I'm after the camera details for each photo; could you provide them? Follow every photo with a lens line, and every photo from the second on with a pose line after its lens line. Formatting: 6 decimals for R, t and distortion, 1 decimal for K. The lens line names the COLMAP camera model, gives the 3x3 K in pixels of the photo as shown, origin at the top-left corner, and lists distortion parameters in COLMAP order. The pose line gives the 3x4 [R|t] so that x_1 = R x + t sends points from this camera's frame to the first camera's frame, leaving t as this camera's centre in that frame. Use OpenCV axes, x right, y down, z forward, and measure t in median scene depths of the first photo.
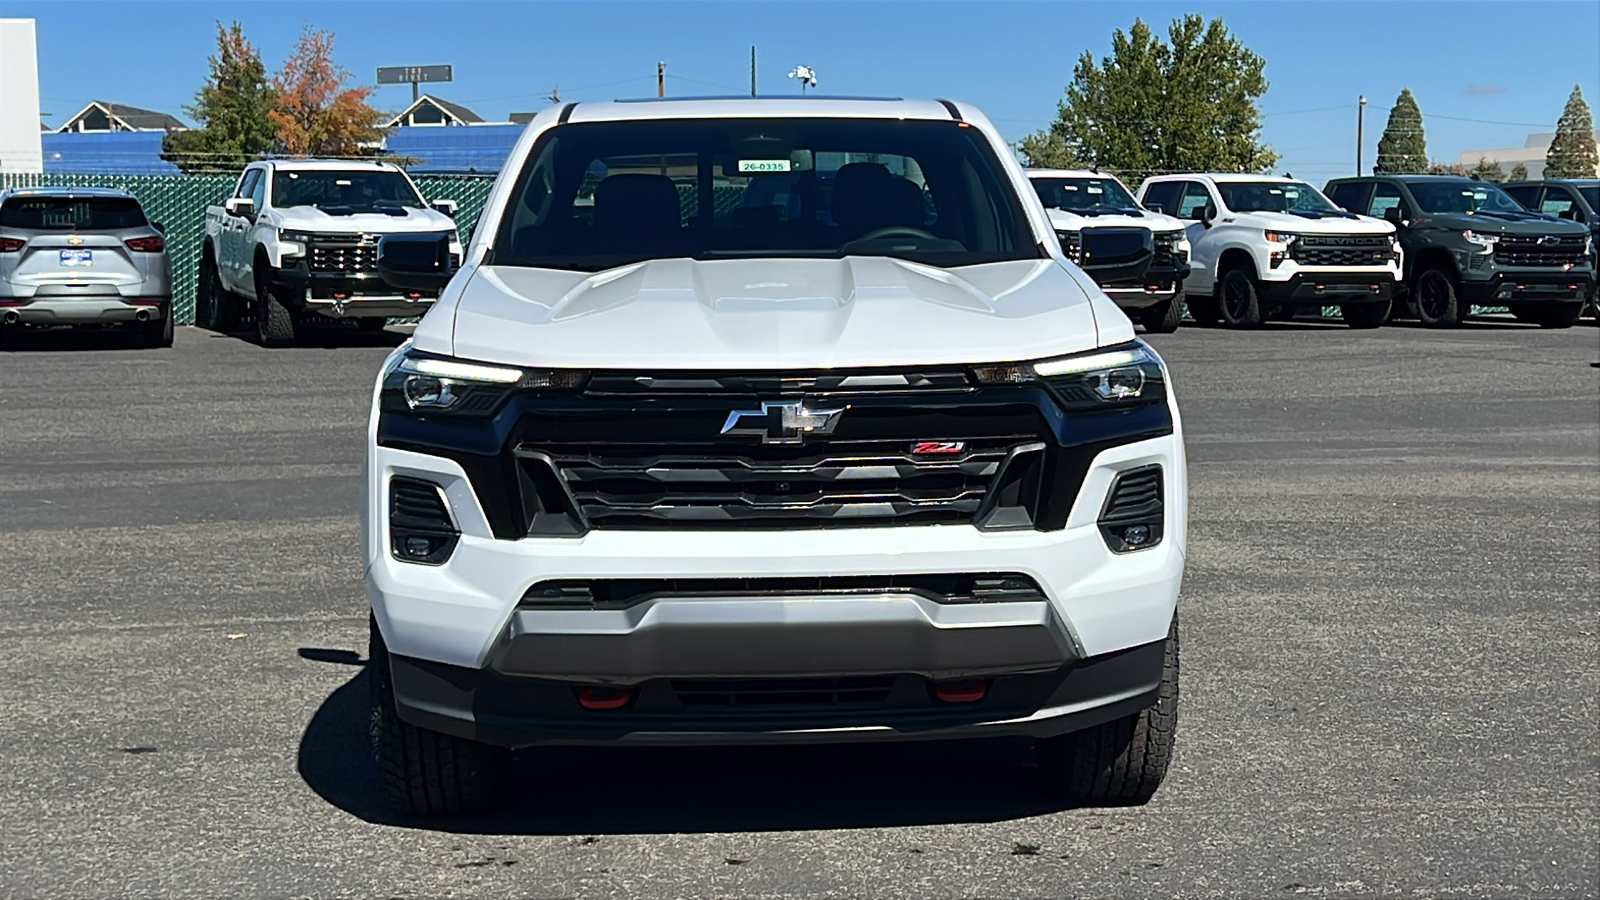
lens RADIAL K [[2543.0, 0, 954.1], [0, 2543.0, 451.0], [0, 0, 1]] dist [0.186910, -0.974354]
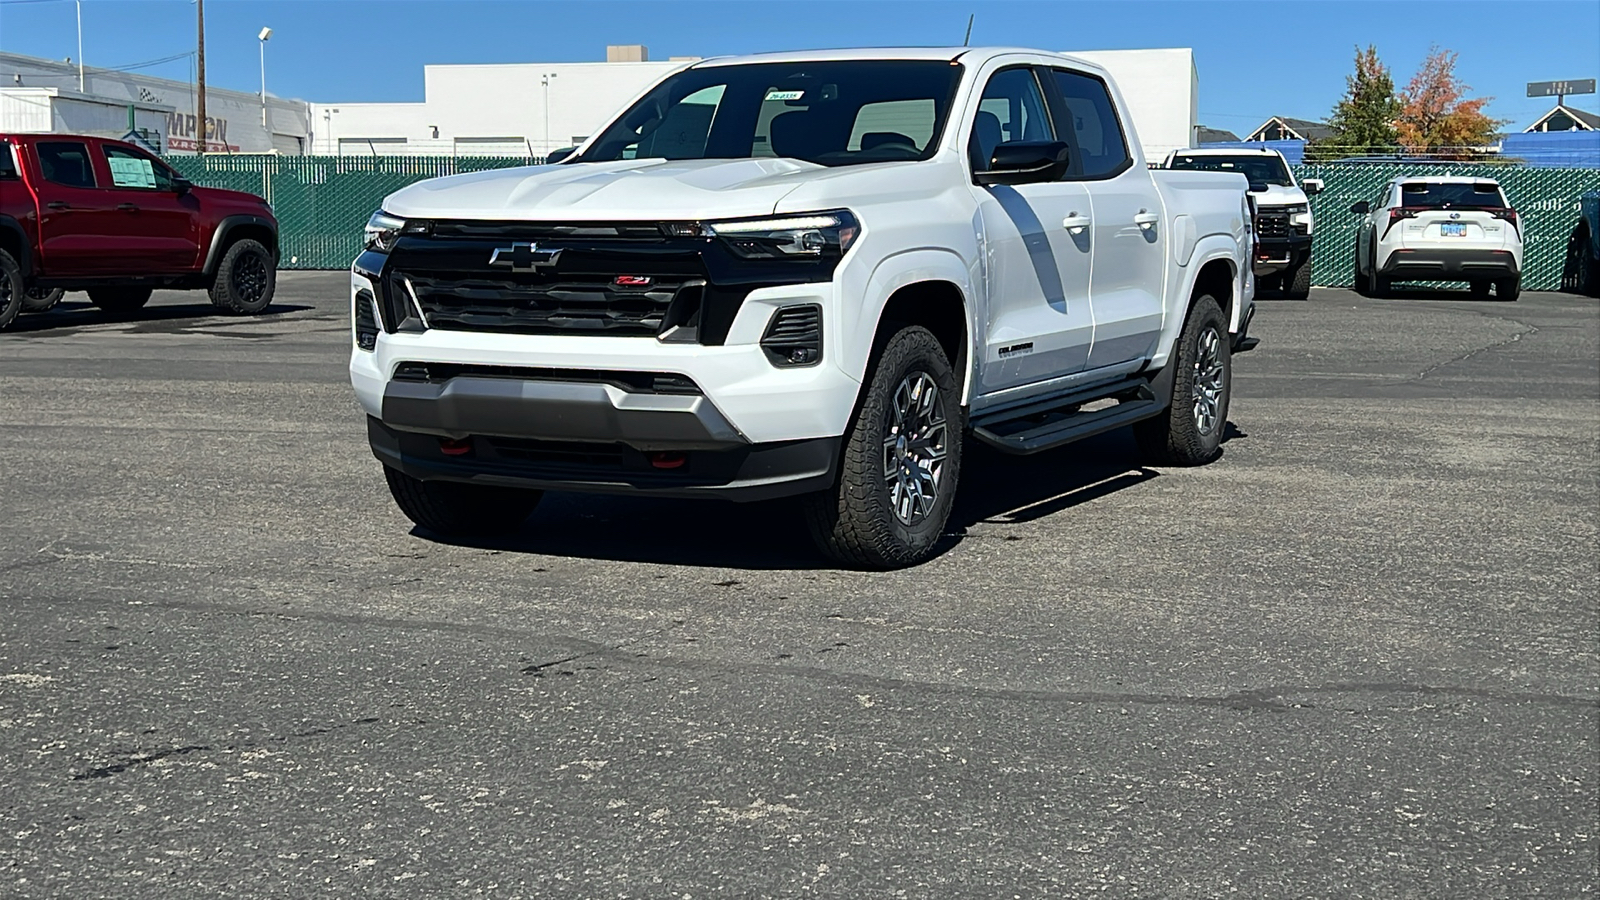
lens RADIAL K [[2150.3, 0, 892.6], [0, 2150.3, 452.2], [0, 0, 1]] dist [0.206977, -0.506531]
pose [[0.877369, 0.063664, -0.475574, 0.662316], [-0.054999, 0.997969, 0.032130, 0.045017], [0.476654, -0.002034, 0.879089, 0.028811]]
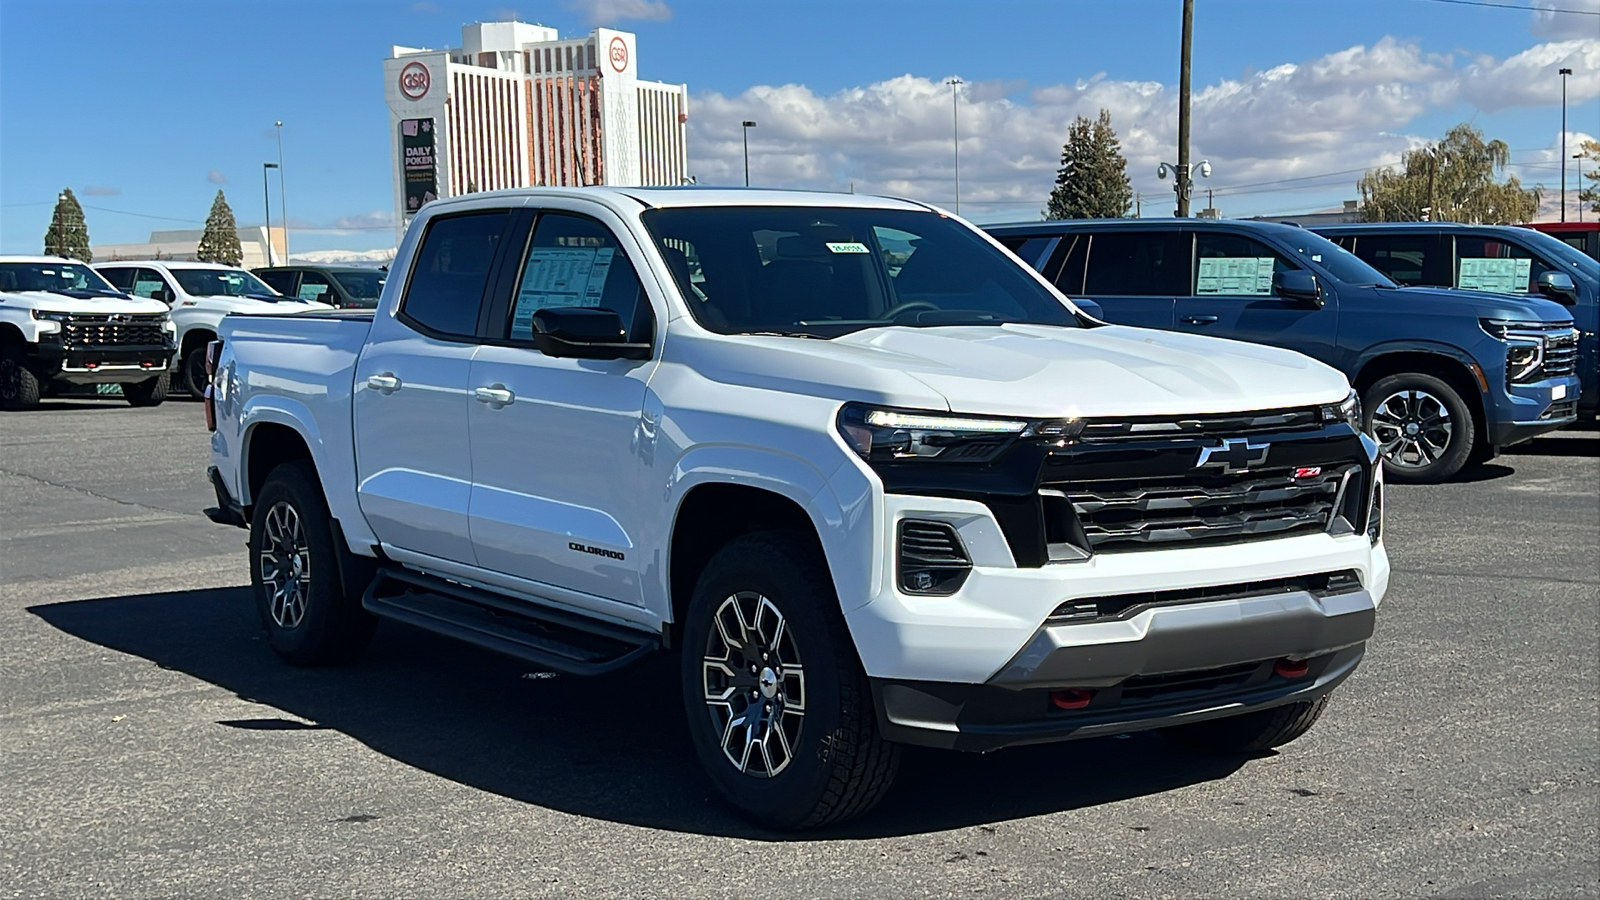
lens RADIAL K [[2150.3, 0, 892.6], [0, 2150.3, 452.2], [0, 0, 1]] dist [0.206977, -0.506531]
pose [[0.853645, -0.037217, 0.519524, -0.704747], [0.049349, 0.998736, -0.009541, -0.010661], [-0.518512, 0.033782, 0.854403, 0.192775]]
